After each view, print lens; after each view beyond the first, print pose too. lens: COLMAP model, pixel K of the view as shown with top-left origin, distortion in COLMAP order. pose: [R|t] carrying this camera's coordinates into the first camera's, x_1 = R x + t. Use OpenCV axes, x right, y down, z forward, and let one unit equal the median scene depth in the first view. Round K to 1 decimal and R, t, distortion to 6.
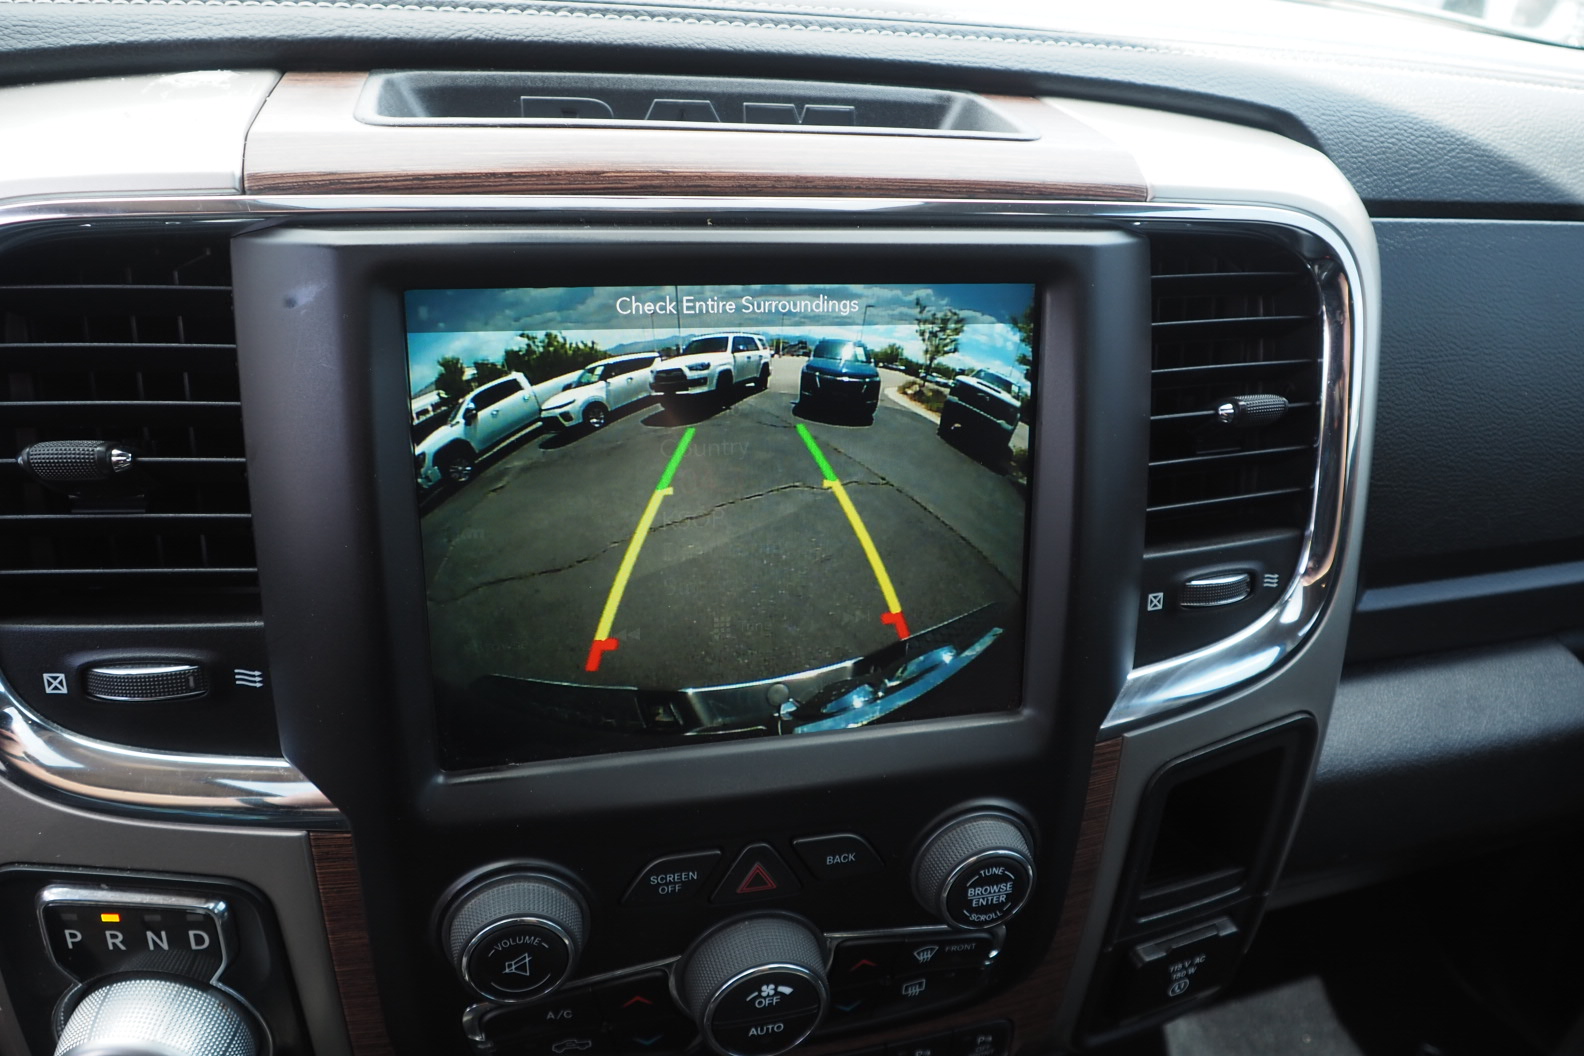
lens RADIAL K [[1118.4, 0, 790.0], [0, 1118.4, 523.4], [0, 0, 1]] dist [-0.029786, 0.000104]
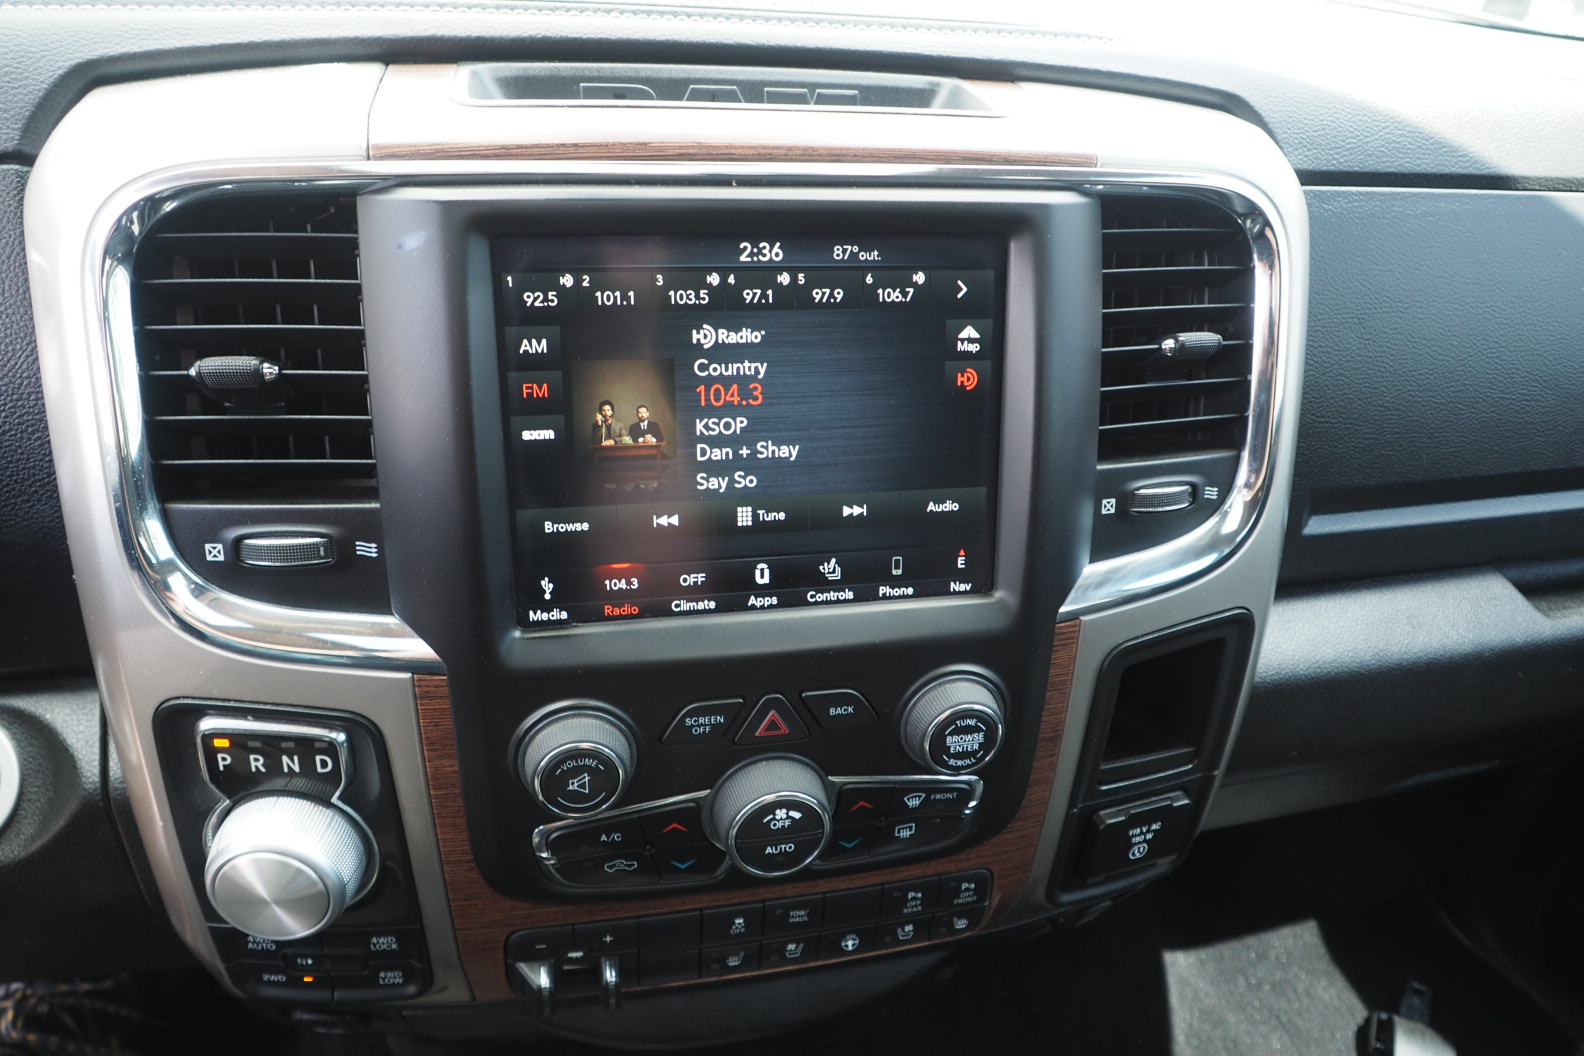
lens RADIAL K [[1122.5, 0, 797.3], [0, 1122.5, 535.5], [0, 0, 1]] dist [-0.029644, -0.001581]
pose [[0.999704, 0.003602, -0.024067, 0.026014], [-0.003253, 0.999890, 0.014492, 0.092195], [0.024117, -0.014409, 0.999605, -0.222818]]
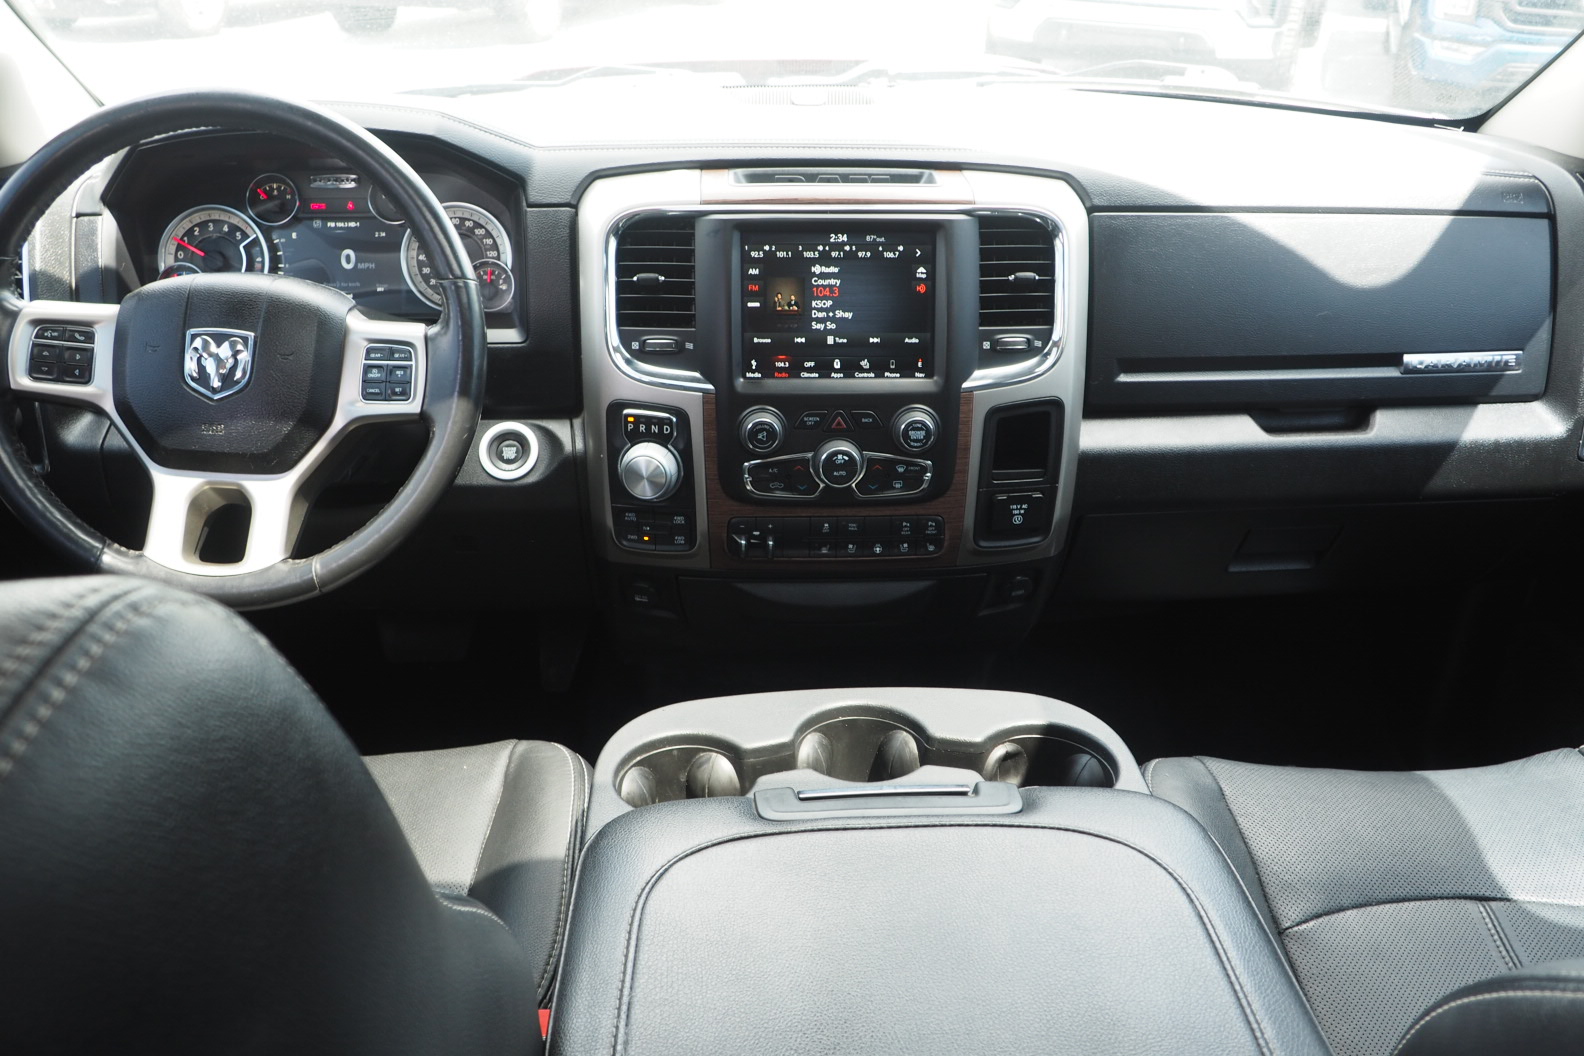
lens RADIAL K [[1338.8, 0, 792.0], [0, 1338.8, 528.0], [0, 0, 1]] dist [-0.016305, 0.002428]
pose [[0.979512, 0.029672, -0.199188, 0.579275], [-0.046364, 0.995743, -0.079662, 0.893313], [0.195976, 0.087265, 0.976718, -2.565046]]
